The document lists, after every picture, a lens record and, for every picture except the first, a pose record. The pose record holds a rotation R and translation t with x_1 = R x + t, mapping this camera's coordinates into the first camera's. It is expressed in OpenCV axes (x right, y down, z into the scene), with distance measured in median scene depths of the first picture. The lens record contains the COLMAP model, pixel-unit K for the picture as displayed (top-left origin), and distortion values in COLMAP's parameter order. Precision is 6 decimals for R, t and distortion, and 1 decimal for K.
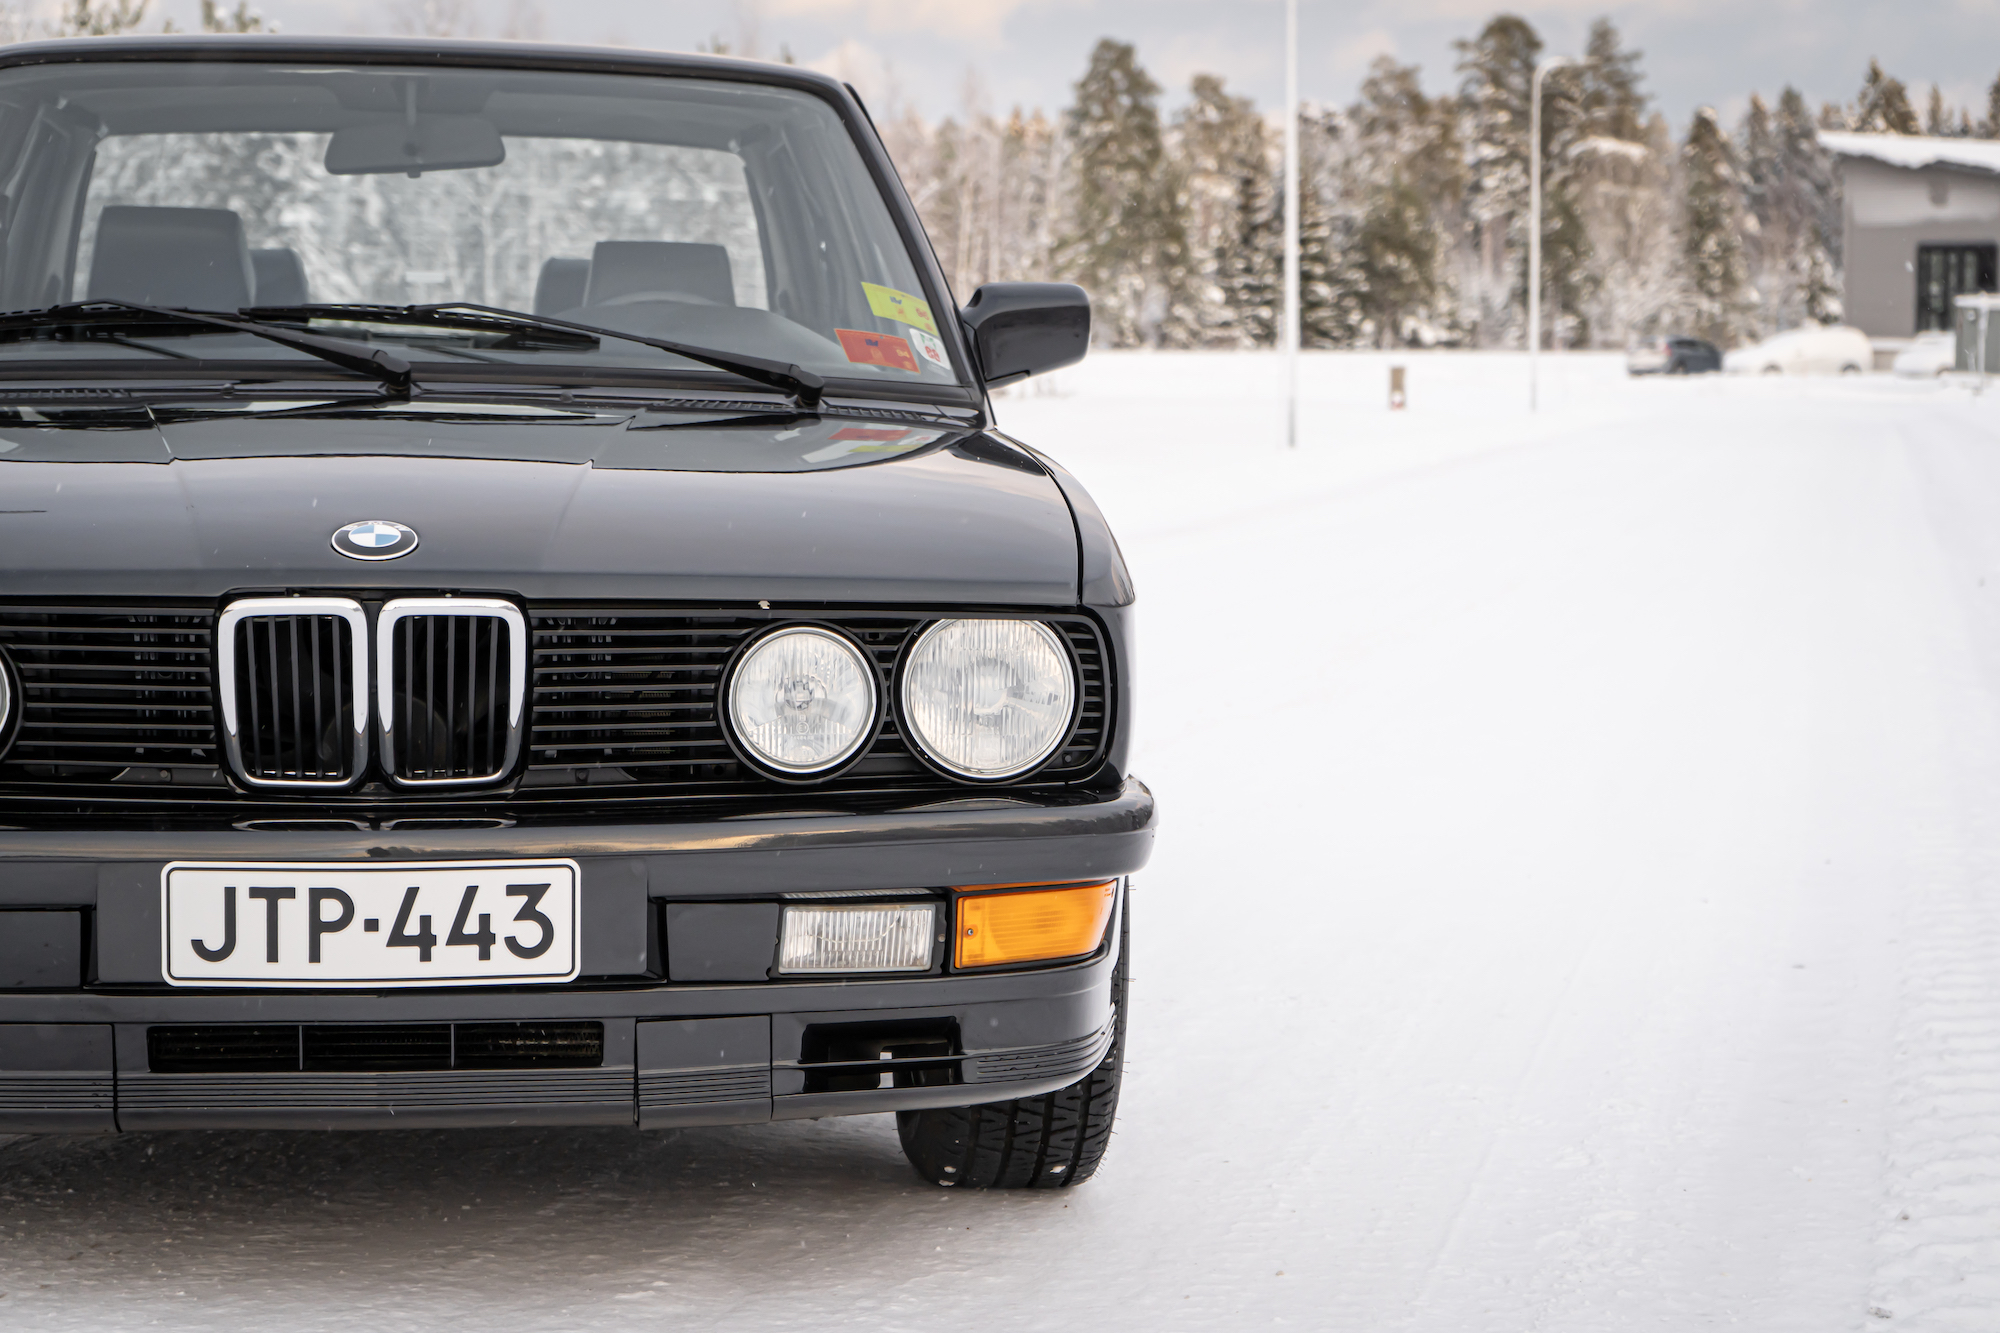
lens RADIAL K [[4082.2, 0, 1014.2], [0, 4082.2, 651.5], [0, 0, 1]] dist [0.047696, 0.000000]
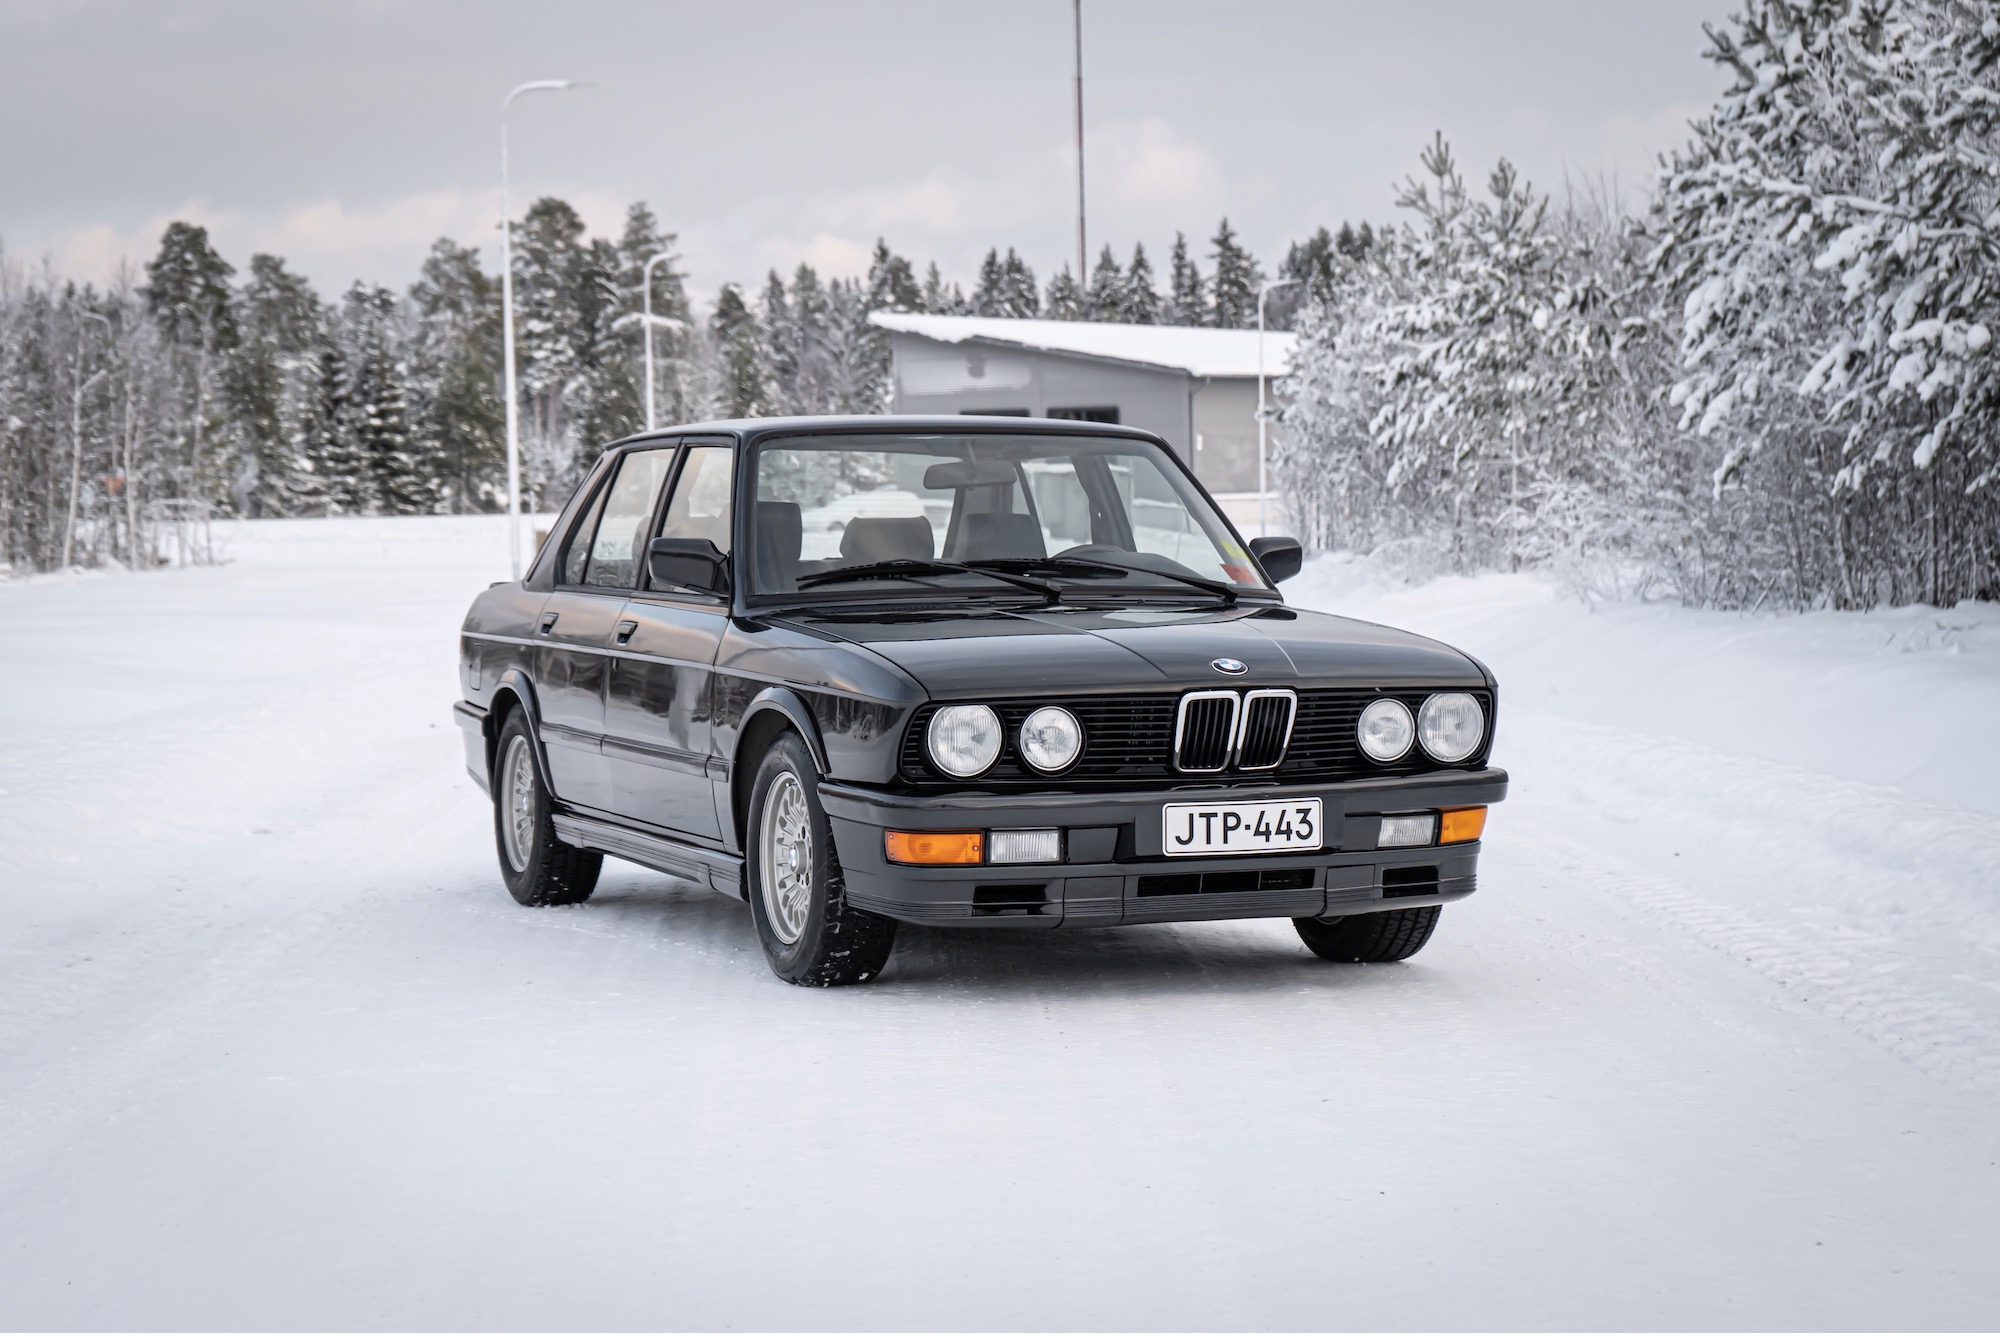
lens RADIAL K [[4016.2, 0, 994.7], [0, 4016.2, 671.6], [0, 0, 1]] dist [0.004711, 0.000000]
pose [[0.968293, -0.029133, 0.248114, -0.815316], [0.037037, 0.998942, -0.027249, 0.032096], [-0.247057, 0.035575, 0.968348, -1.146782]]
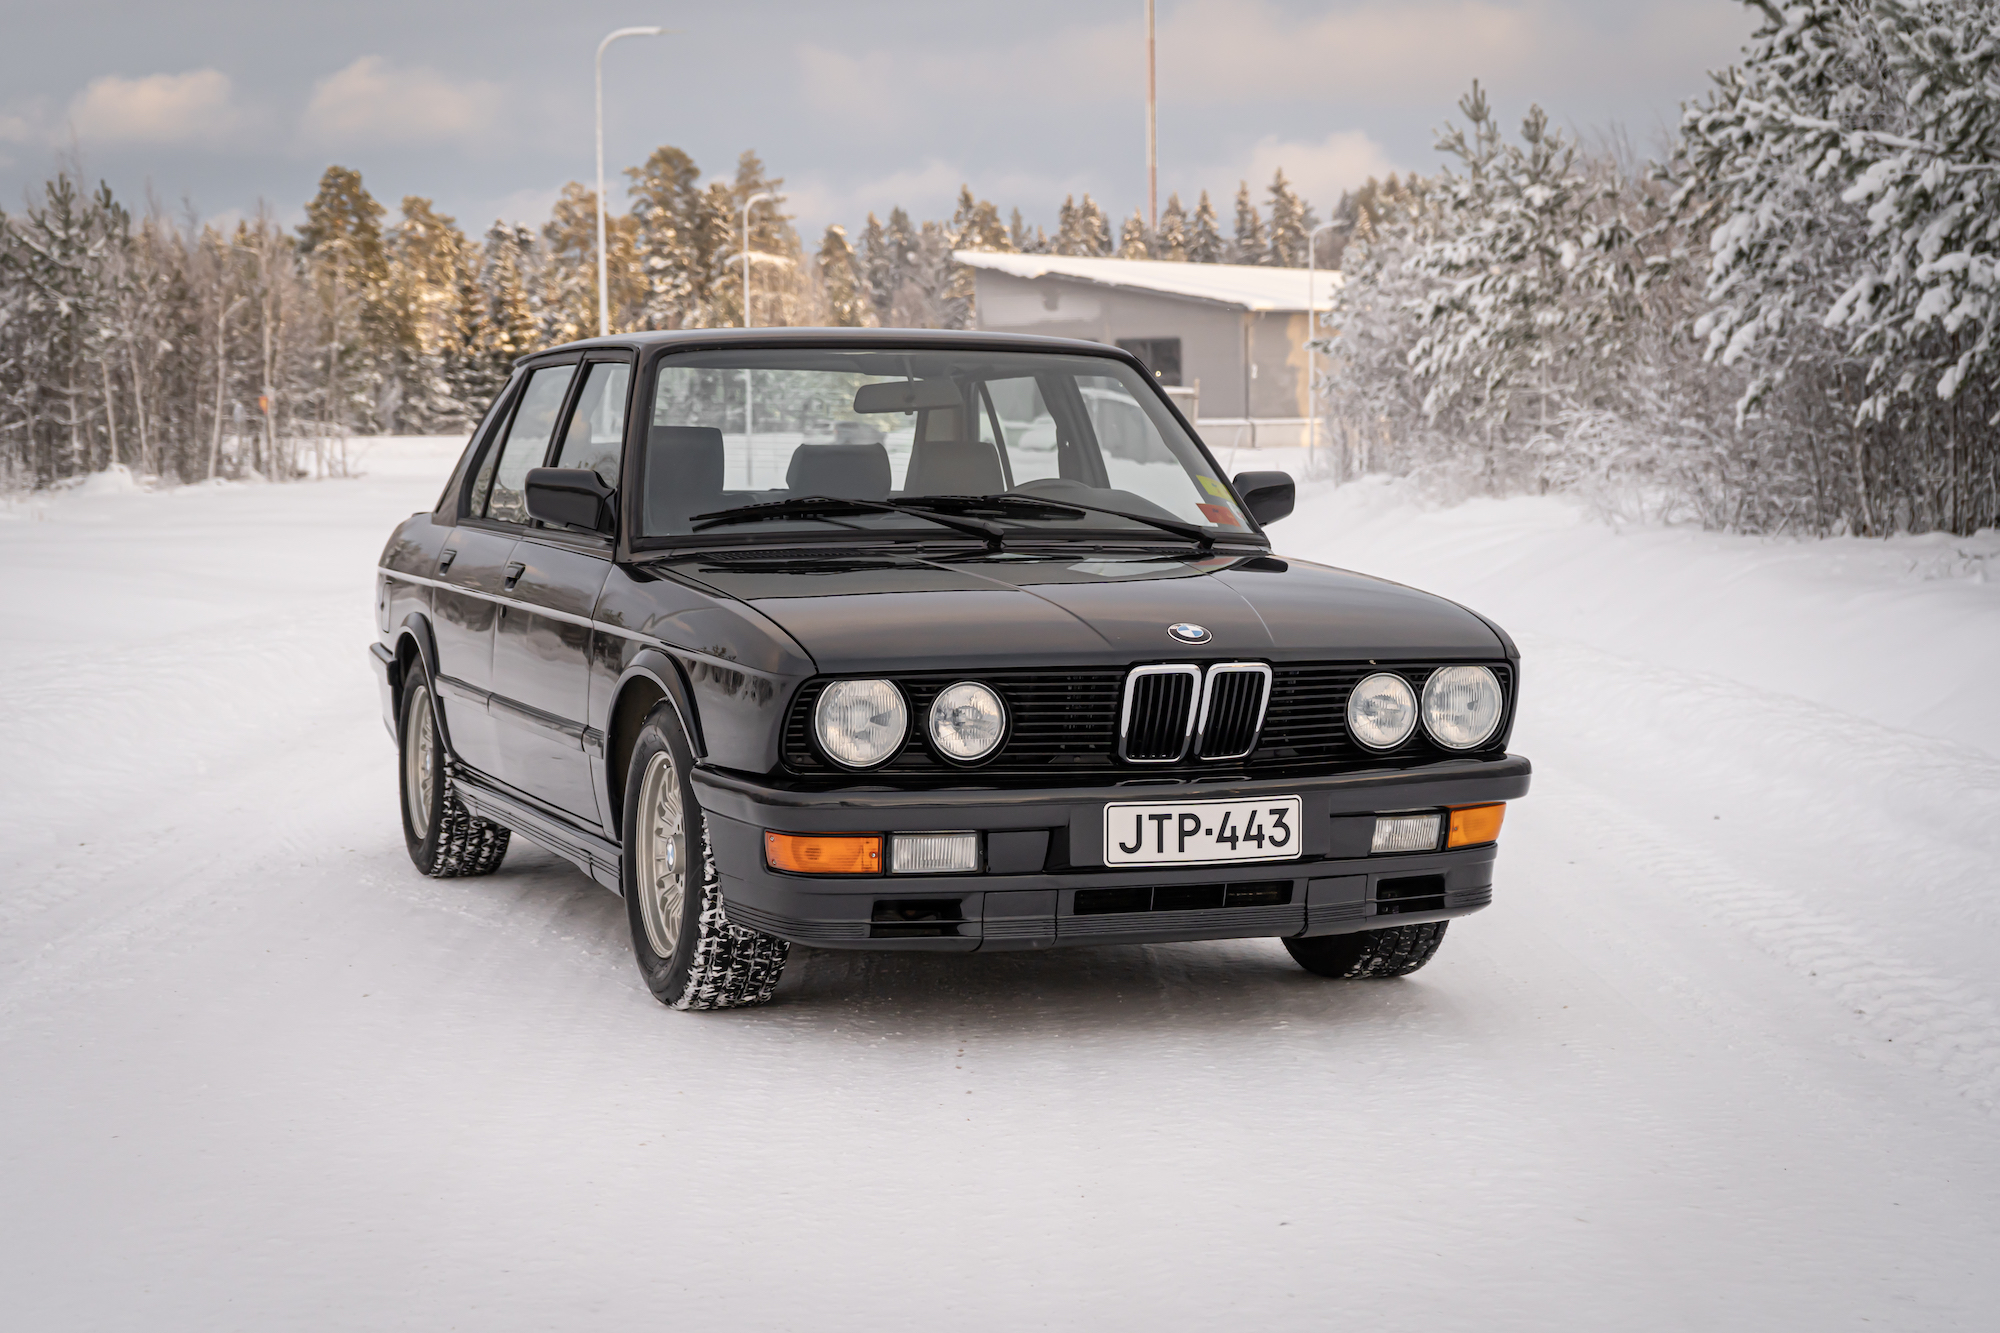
lens RADIAL K [[3550.1, 0, 941.7], [0, 3550.1, 642.2], [0, 0, 1]] dist [0.005101, 0.000000]
pose [[0.977362, -0.024661, 0.210132, -0.588010], [0.027221, 0.999586, -0.009299, -0.010229], [-0.209815, 0.014809, 0.977629, -0.579968]]
